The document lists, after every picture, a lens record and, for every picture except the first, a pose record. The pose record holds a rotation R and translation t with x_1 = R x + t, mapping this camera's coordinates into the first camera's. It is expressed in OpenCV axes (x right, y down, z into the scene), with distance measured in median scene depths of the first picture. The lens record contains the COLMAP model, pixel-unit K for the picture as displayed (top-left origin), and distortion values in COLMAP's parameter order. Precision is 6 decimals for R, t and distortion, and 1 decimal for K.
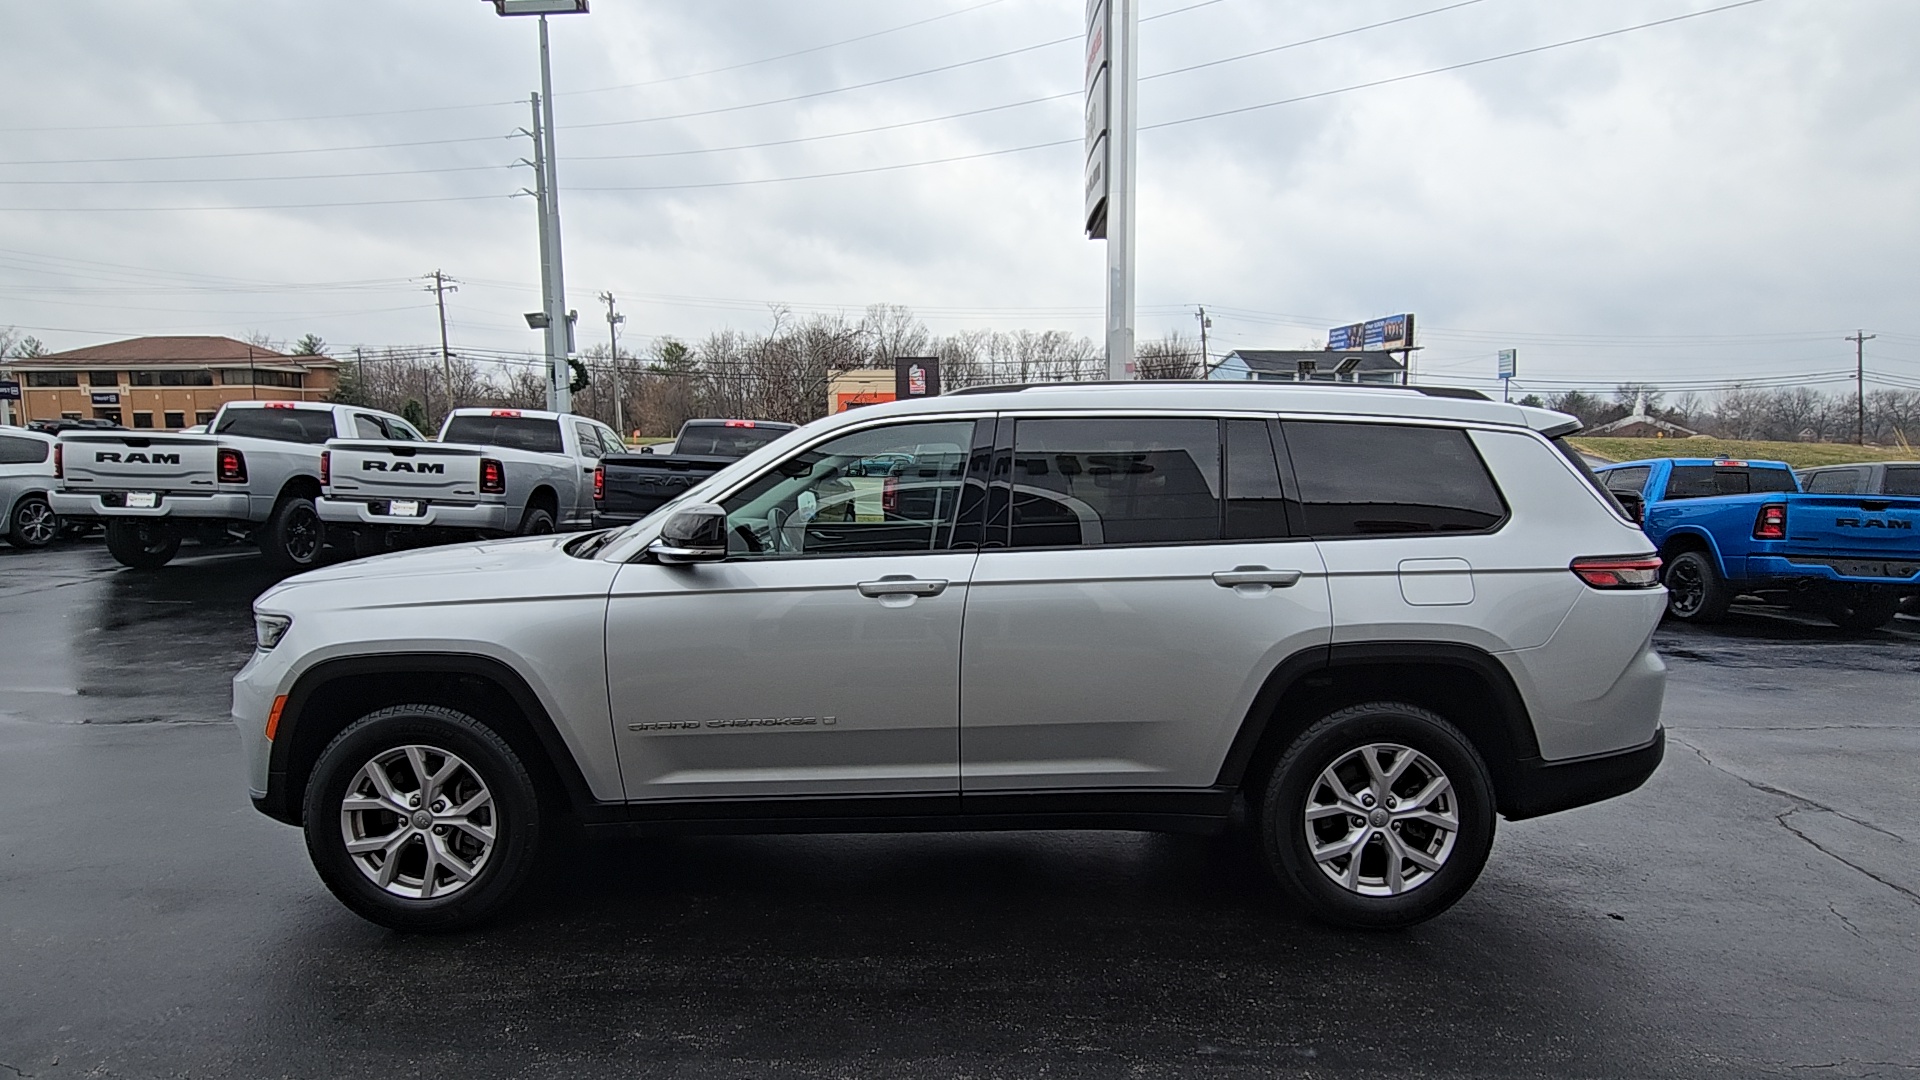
lens RADIAL K [[960.3, 0, 947.3], [0, 960.3, 542.5], [0, 0, 1]] dist [-0.003912, -0.000054]
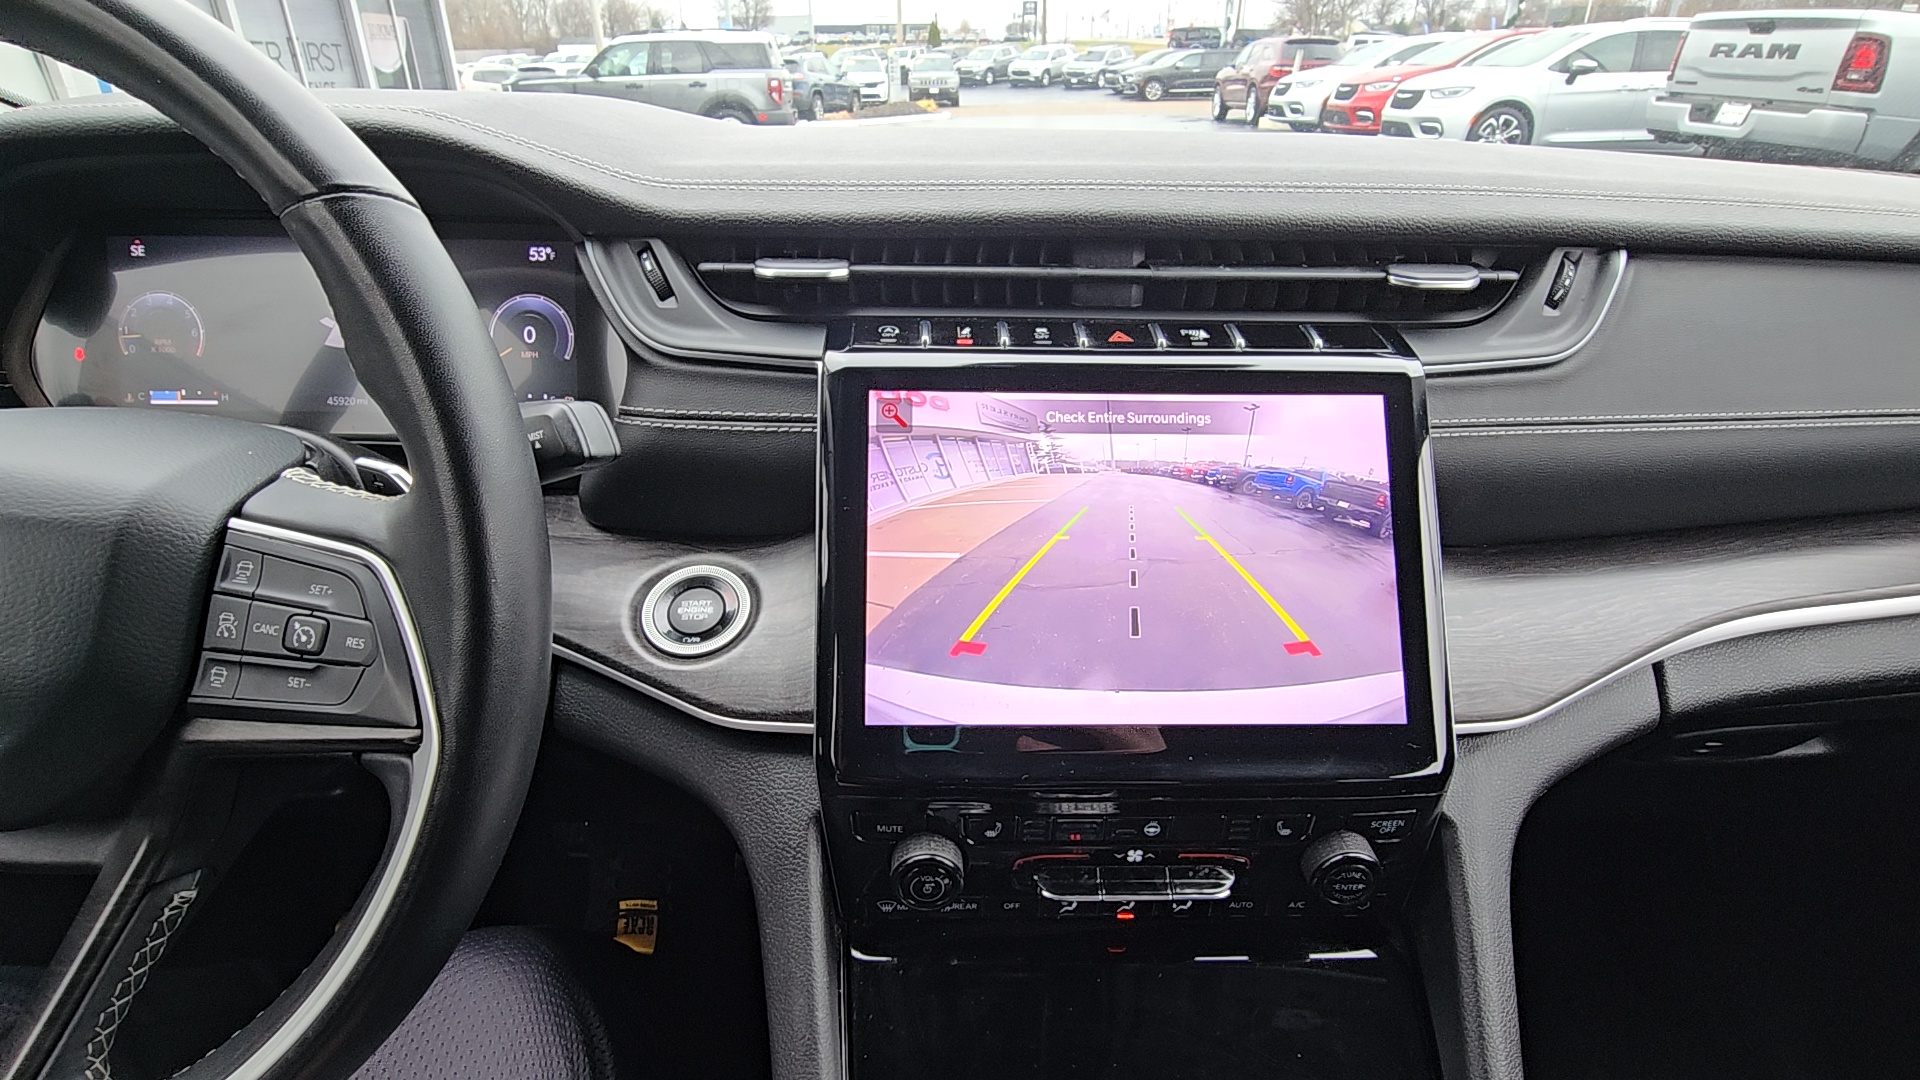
lens RADIAL K [[960.3, 0, 949.9], [0, 960.3, 550.7], [0, 0, 1]] dist [-0.003912, -0.000054]
pose [[0.013408, 0.448185, -0.893840, -0.097490], [-0.101369, 0.889924, 0.444701, -0.035763], [0.994759, 0.084645, 0.057364, 1.220672]]
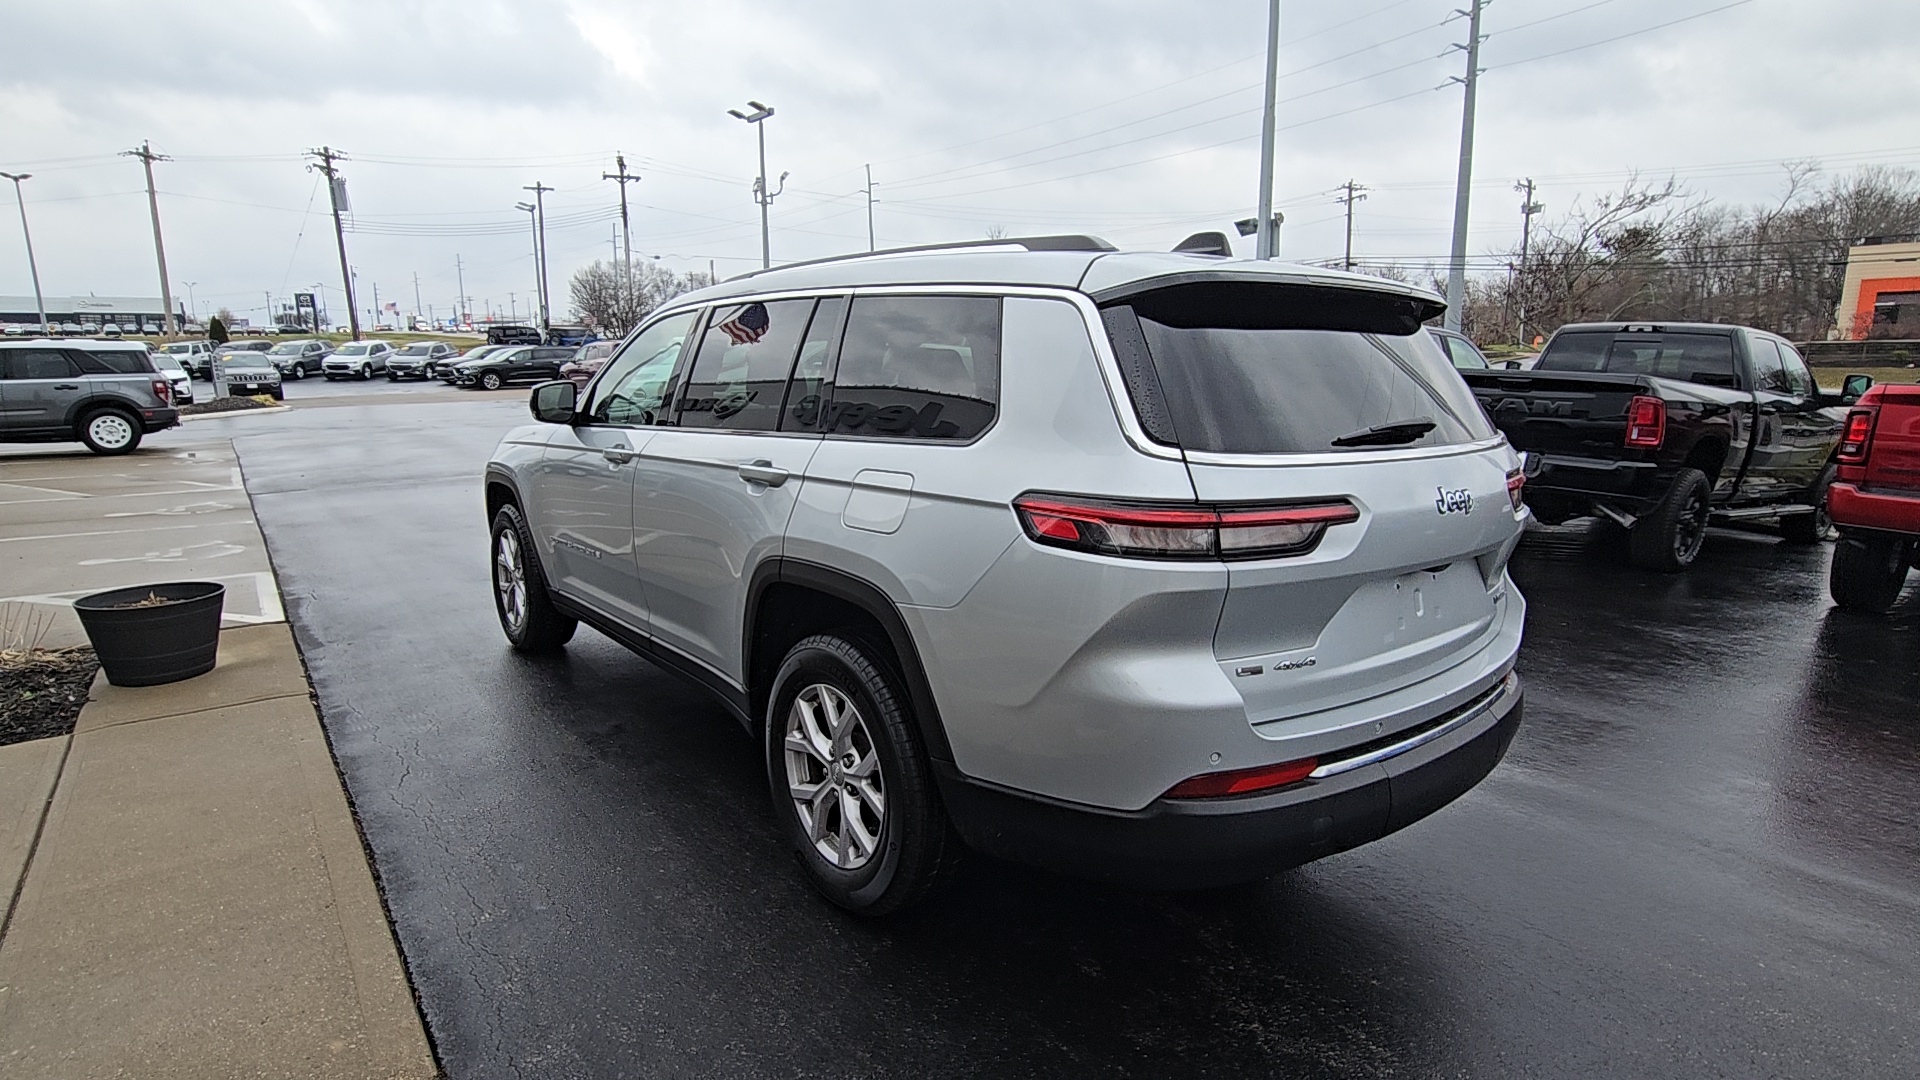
lens RADIAL K [[960.3, 0, 951.7], [0, 960.3, 545.2], [0, 0, 1]] dist [-0.003912, -0.000054]
pose [[0.622888, 0.148114, -0.768162, 1.128920], [-0.074835, 0.988692, 0.129953, -0.028164], [0.778723, -0.023460, 0.626929, 0.551320]]
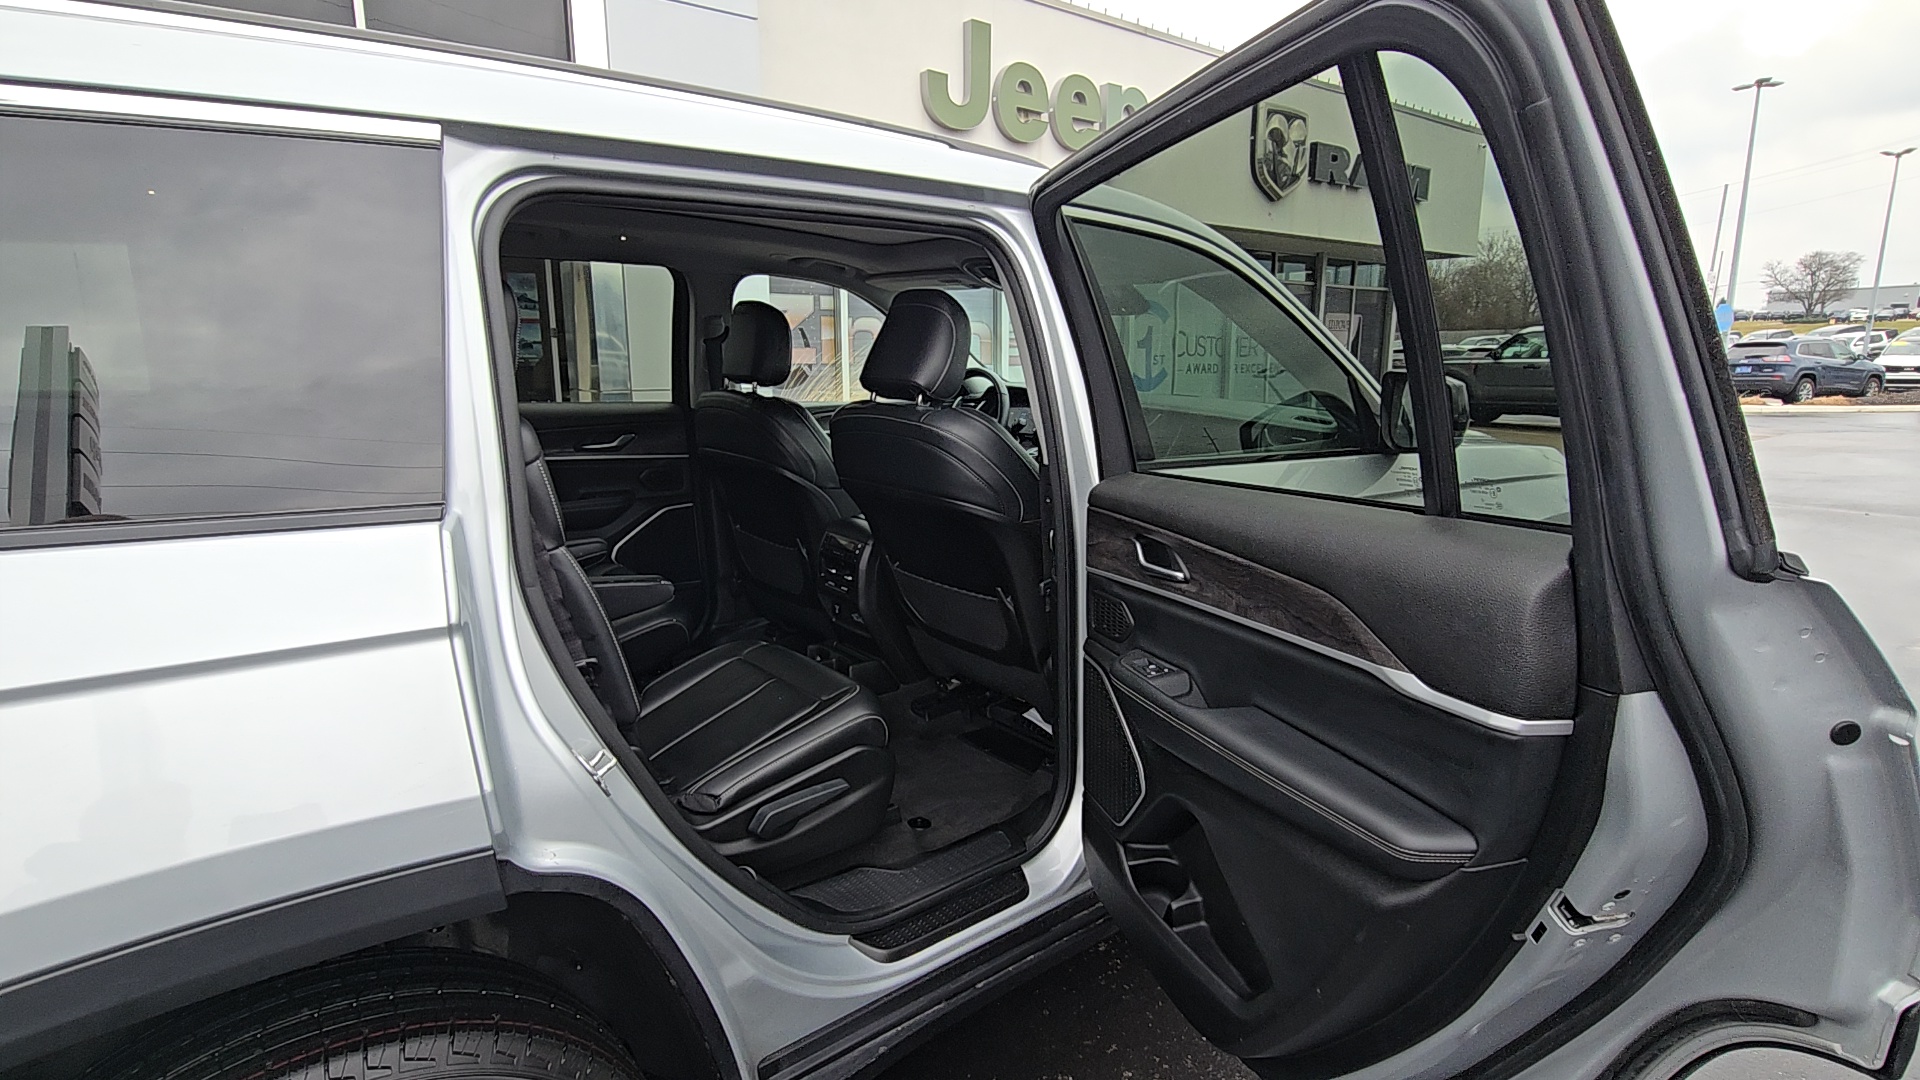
lens RADIAL K [[960.3, 0, 947.3], [0, 960.3, 546.1], [0, 0, 1]] dist [-0.003912, -0.000054]
pose [[-0.779886, 0.127668, -0.612763, 0.460419], [-0.062257, 0.958301, 0.278897, -0.134802], [0.622818, 0.255656, -0.739417, 1.847323]]
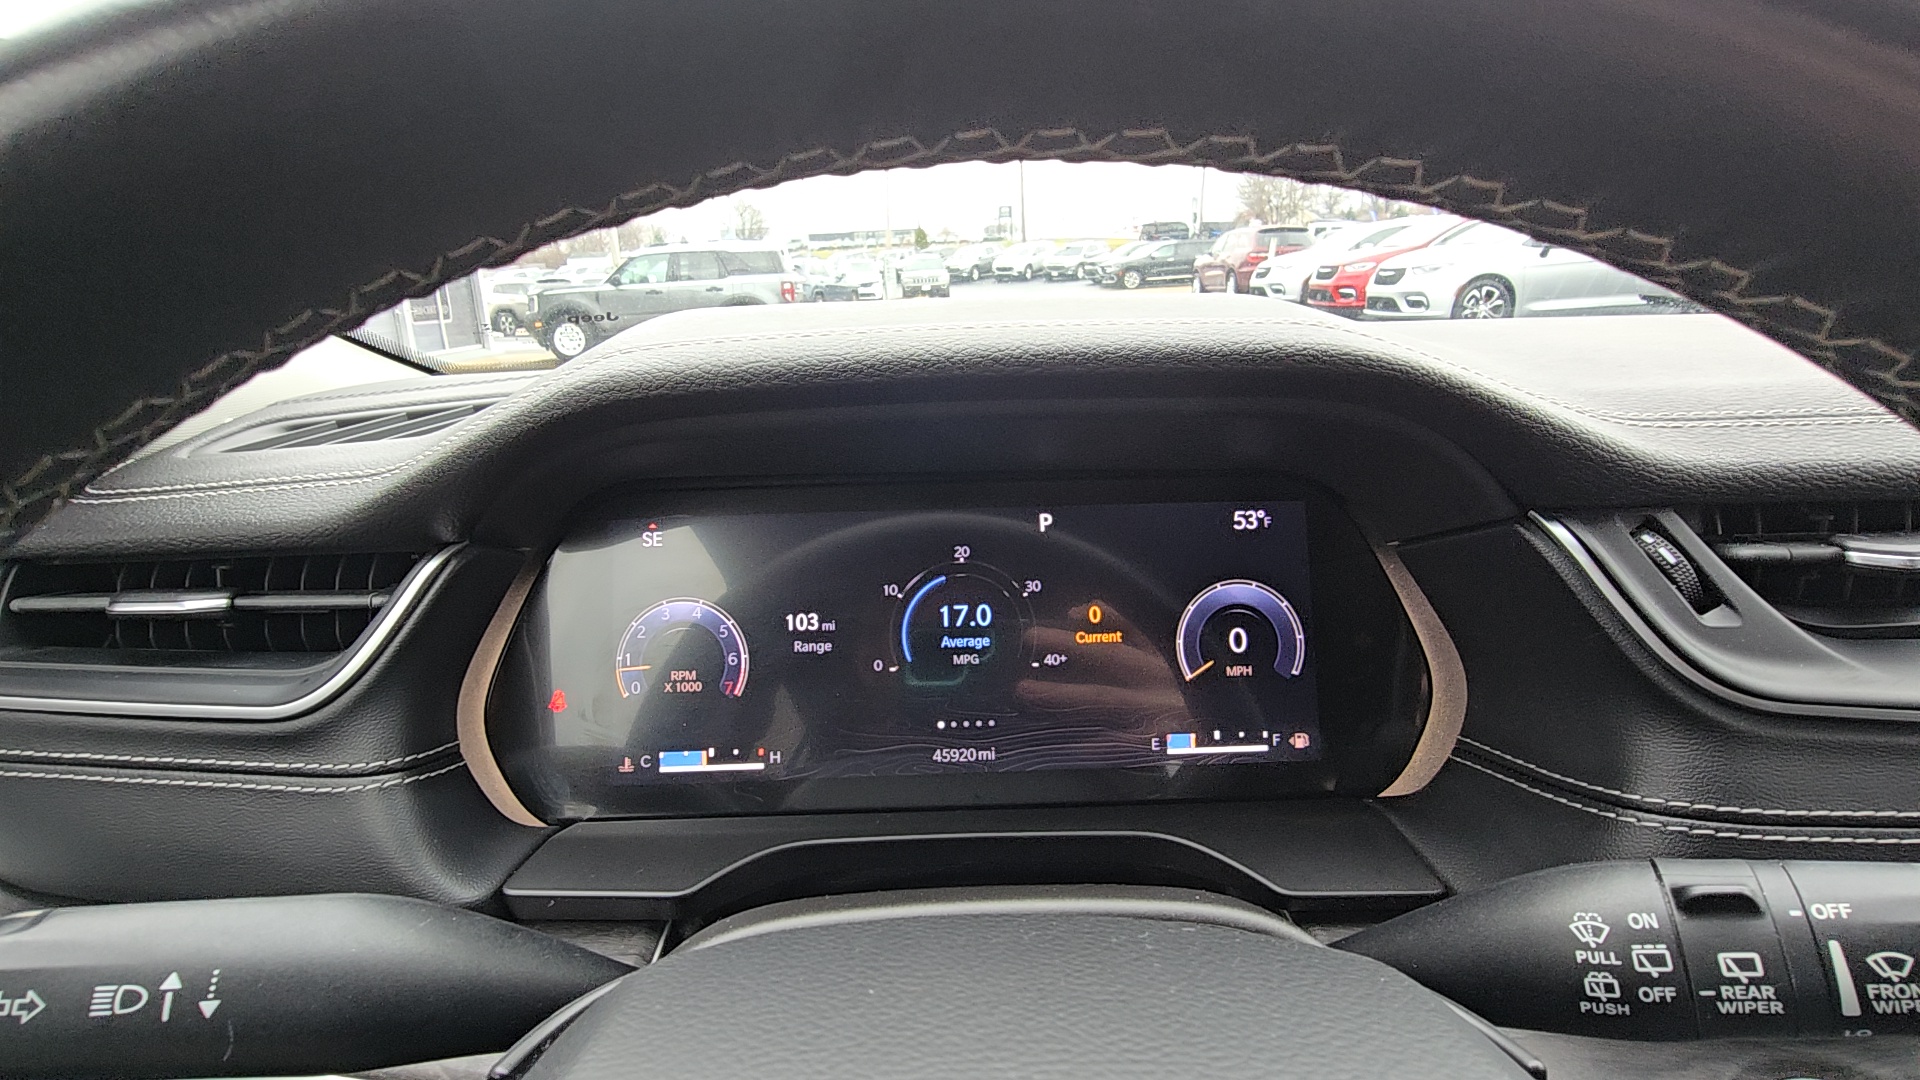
lens RADIAL K [[960.3, 0, 949.4], [0, 960.3, 558.3], [0, 0, 1]] dist [-0.003912, -0.000054]
pose [[0.030881, 0.289020, -0.956825, -0.161878], [-0.065495, 0.955809, 0.286600, -0.025763], [0.997375, 0.053817, 0.048446, 1.118874]]
